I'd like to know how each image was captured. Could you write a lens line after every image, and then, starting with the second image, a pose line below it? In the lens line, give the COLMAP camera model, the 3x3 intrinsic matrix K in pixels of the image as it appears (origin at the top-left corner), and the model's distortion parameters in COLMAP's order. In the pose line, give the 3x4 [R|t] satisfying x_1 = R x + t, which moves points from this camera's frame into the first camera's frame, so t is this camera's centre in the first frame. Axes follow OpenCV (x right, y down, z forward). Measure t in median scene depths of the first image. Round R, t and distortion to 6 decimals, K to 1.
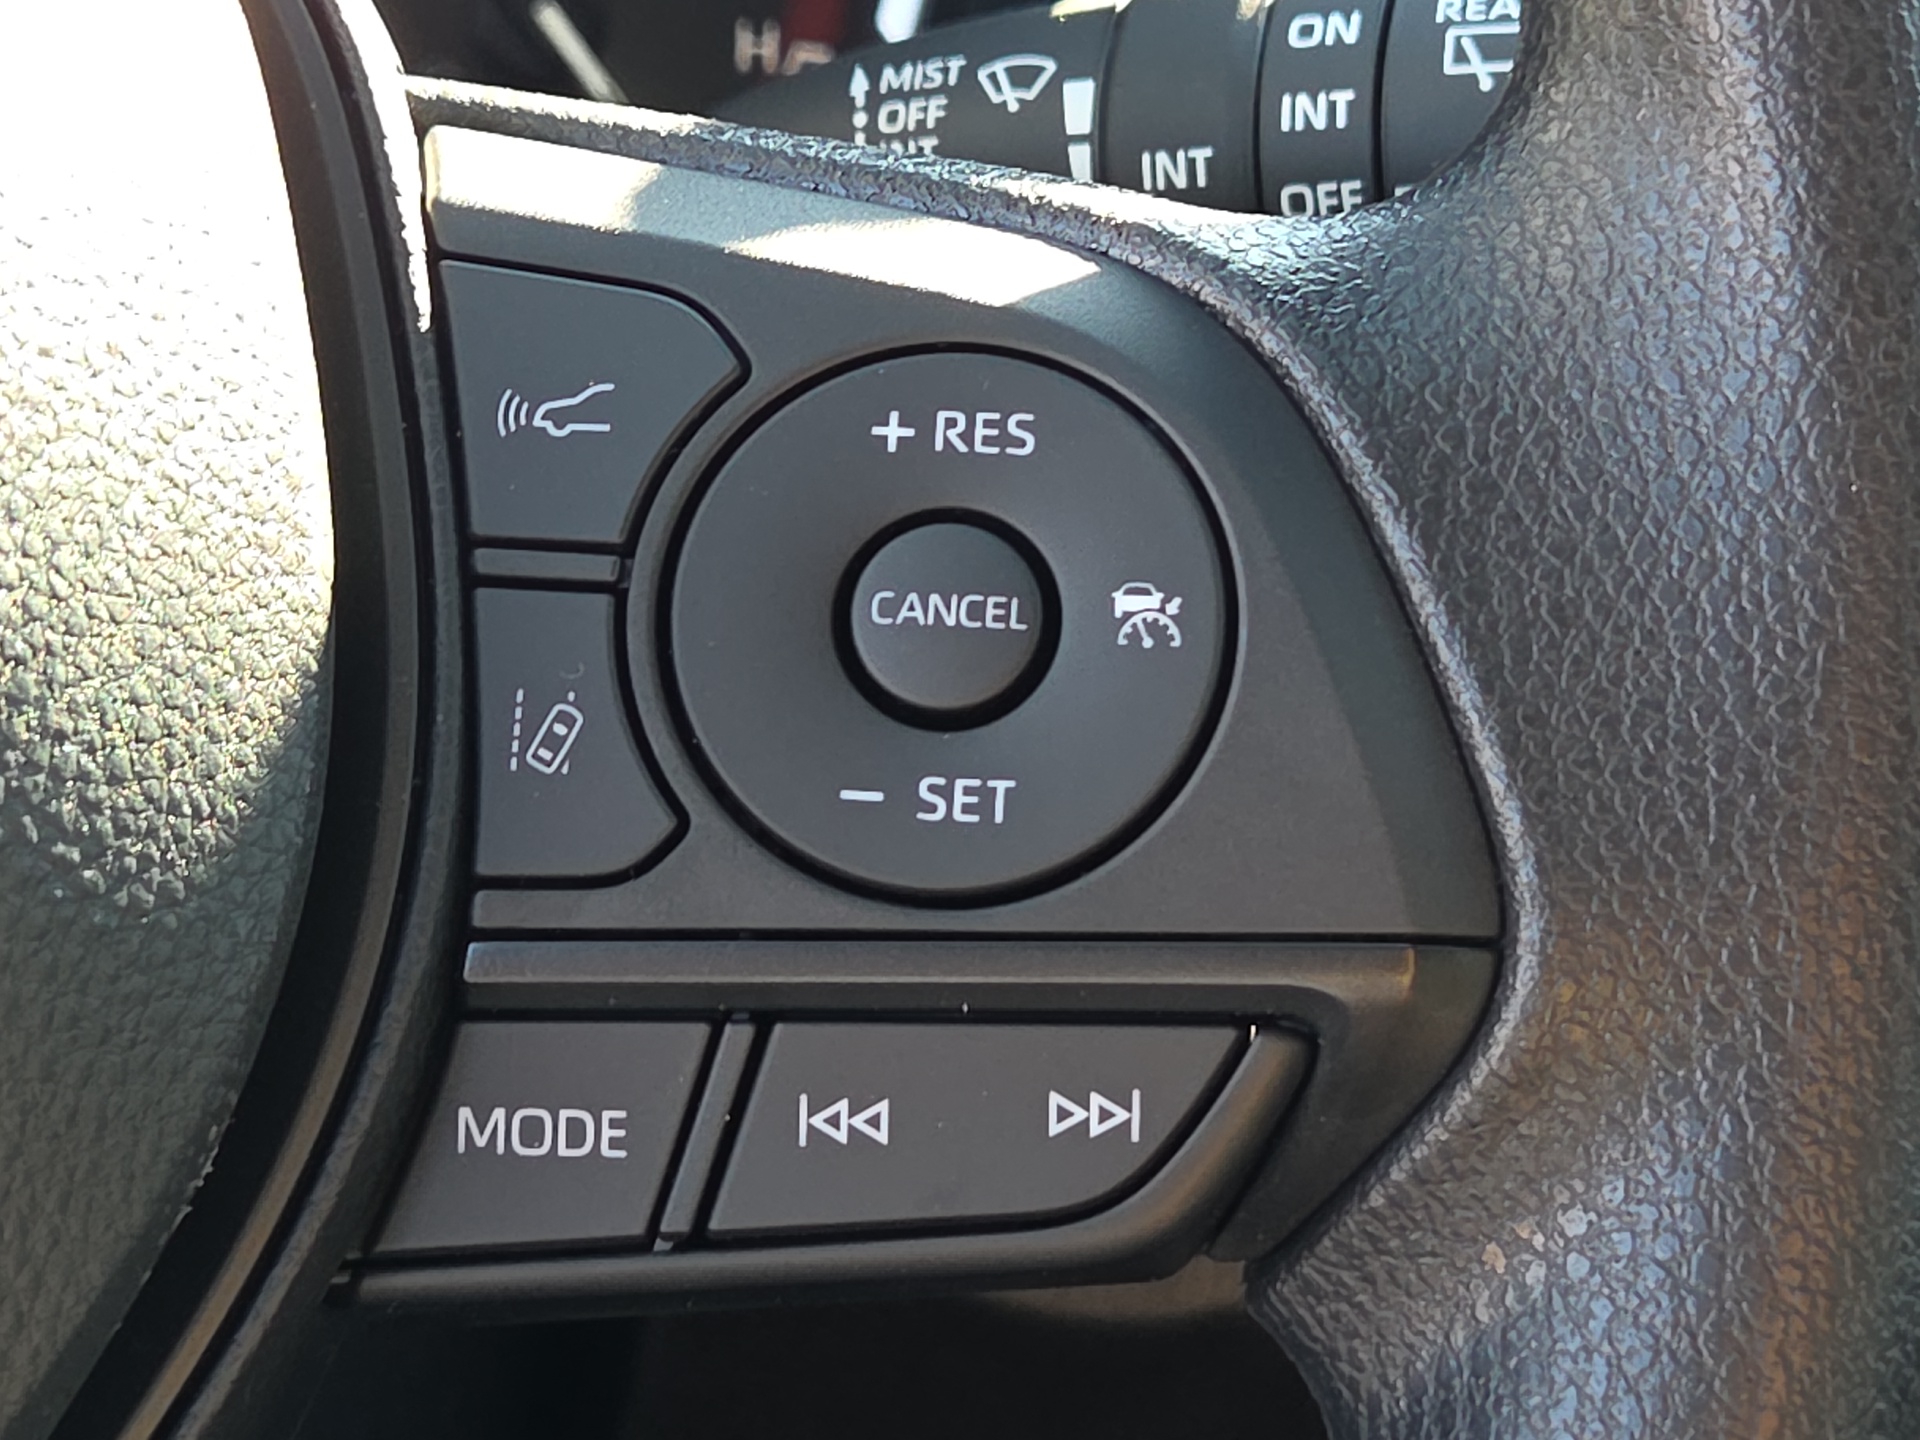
lens RADIAL K [[4427.6, 0, 966.1], [0, 4427.6, 710.1], [0, 0, 1]] dist [0.184575, 0.000000]
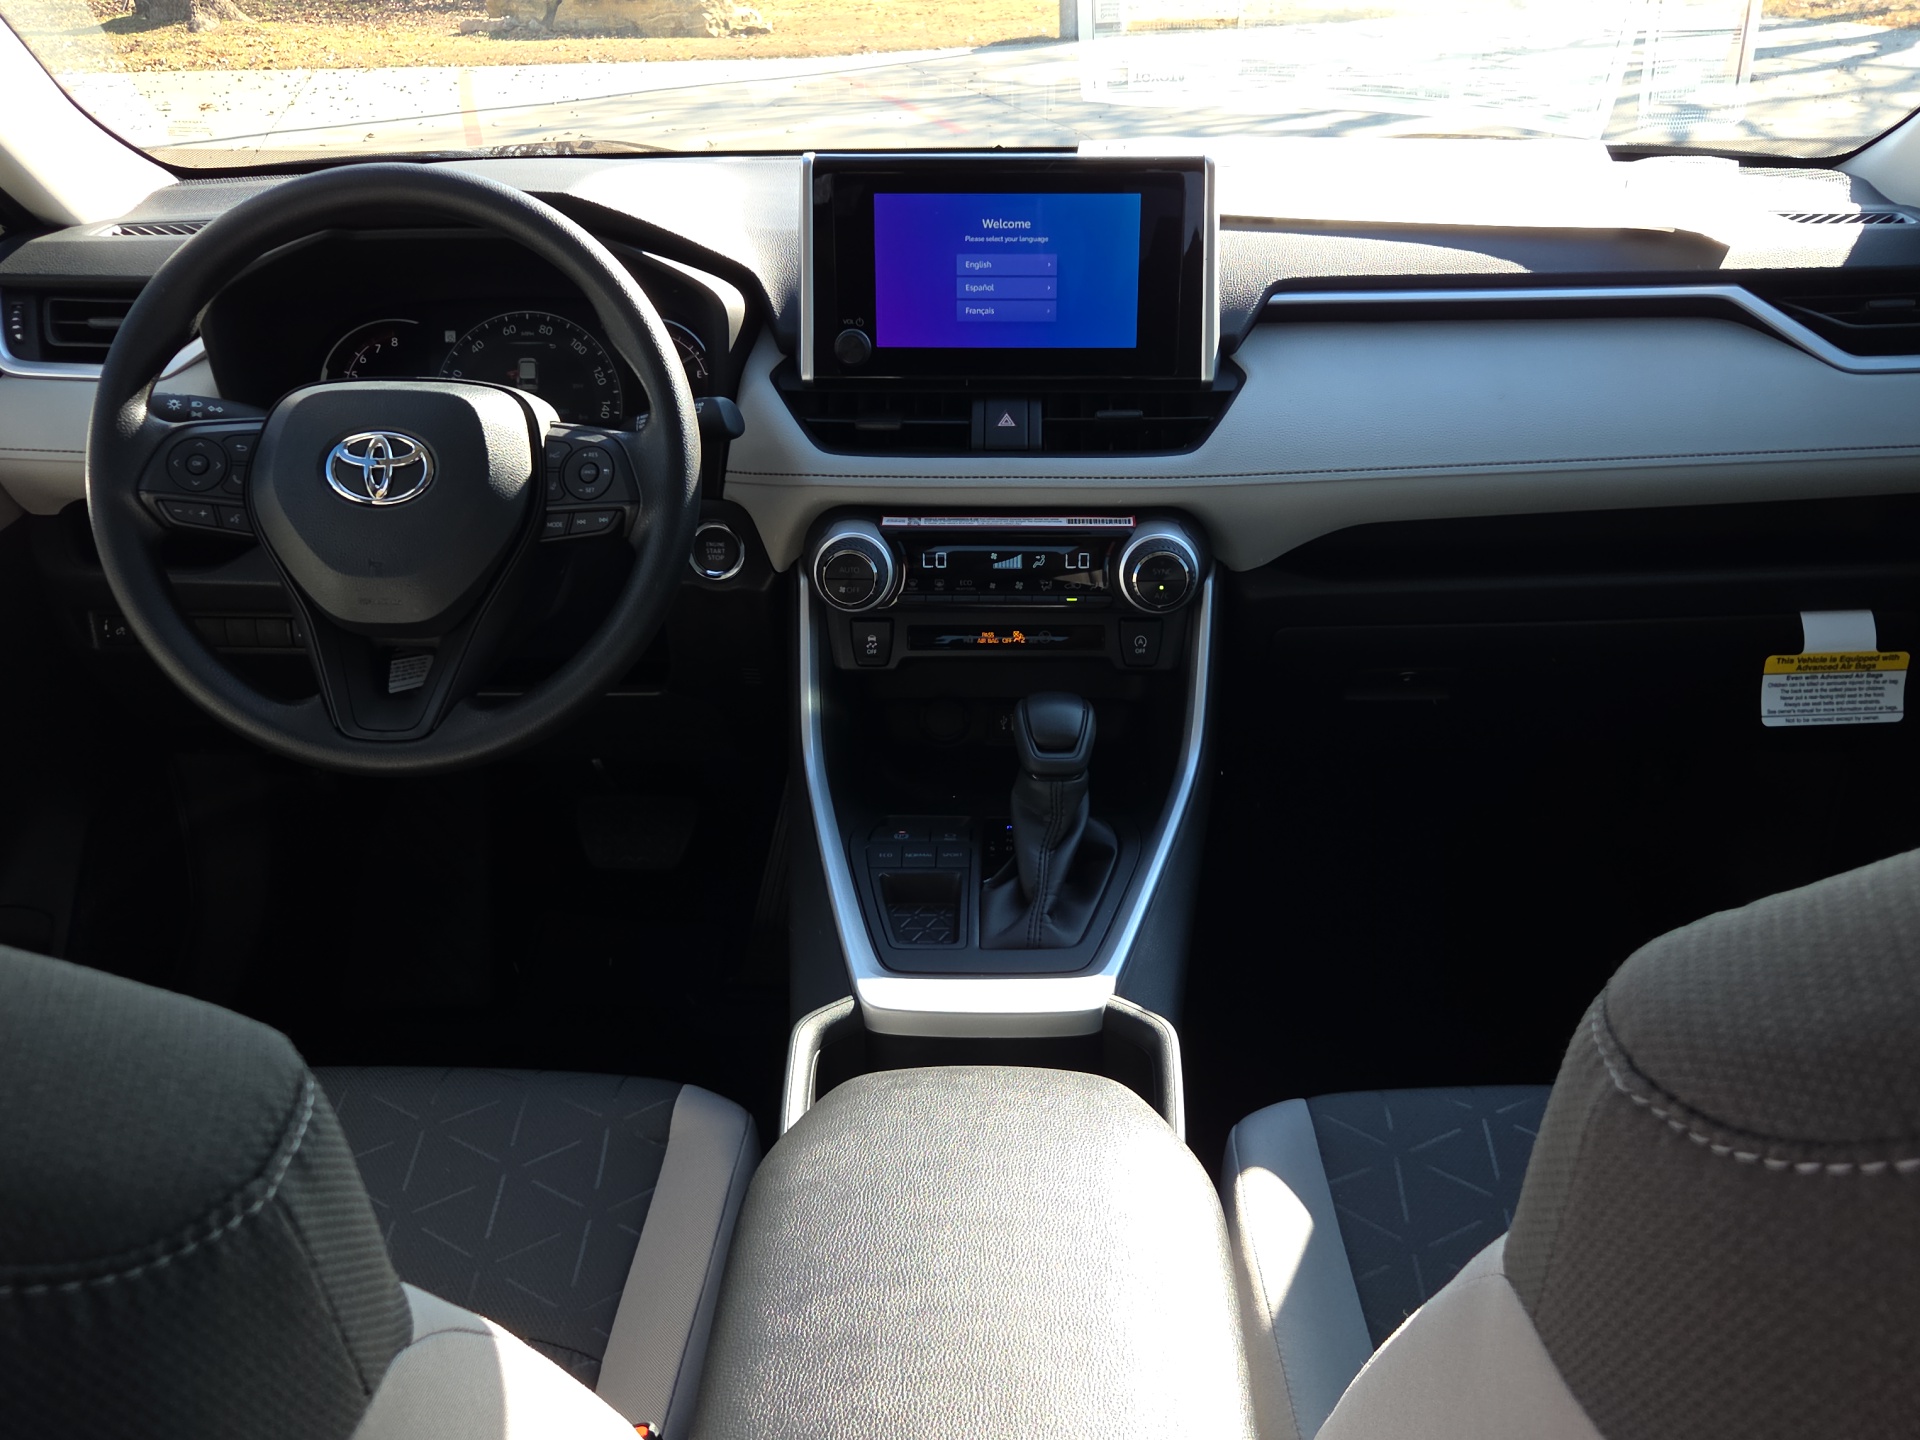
lens RADIAL K [[1710.4, 0, 964.2], [0, 1710.4, 705.3], [0, 0, 1]] dist [0.084434, -0.088524]
pose [[0.982107, -0.029435, -0.186009, 1.578320], [0.037065, 0.998602, 0.037676, 0.400433], [0.184640, -0.043896, 0.981825, -2.785966]]
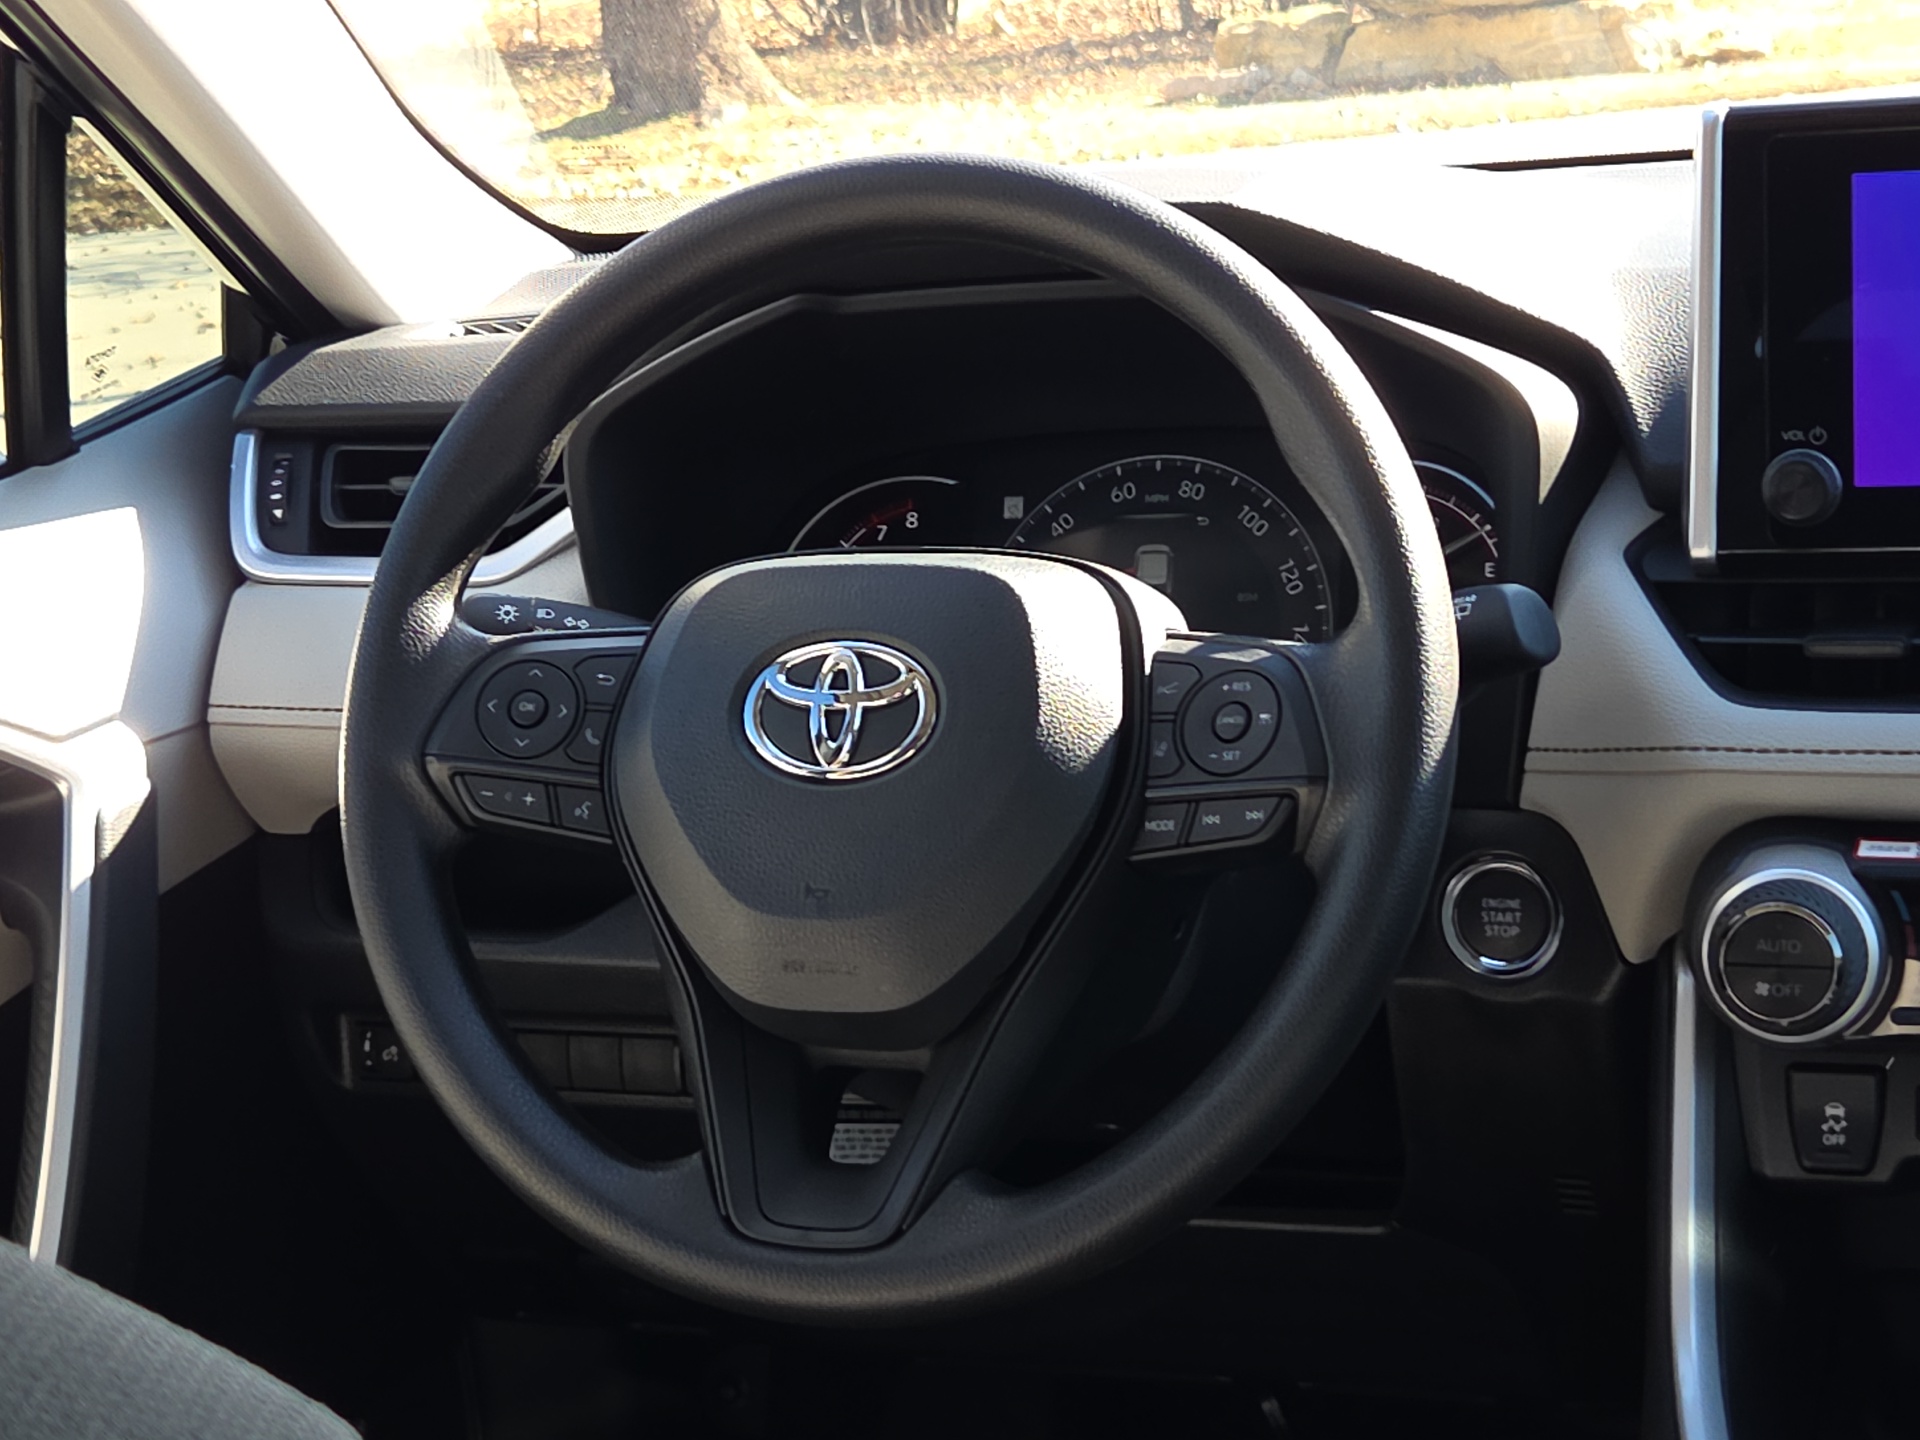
lens RADIAL K [[3598.4, 0, 924.2], [0, 3598.4, 665.2], [0, 0, 1]] dist [0.096910, 0.000000]
pose [[0.869232, -0.068674, -0.489612, 1.719662], [-0.021406, 0.984150, -0.176042, 0.651592], [0.493942, 0.163502, 0.853984, -2.722544]]
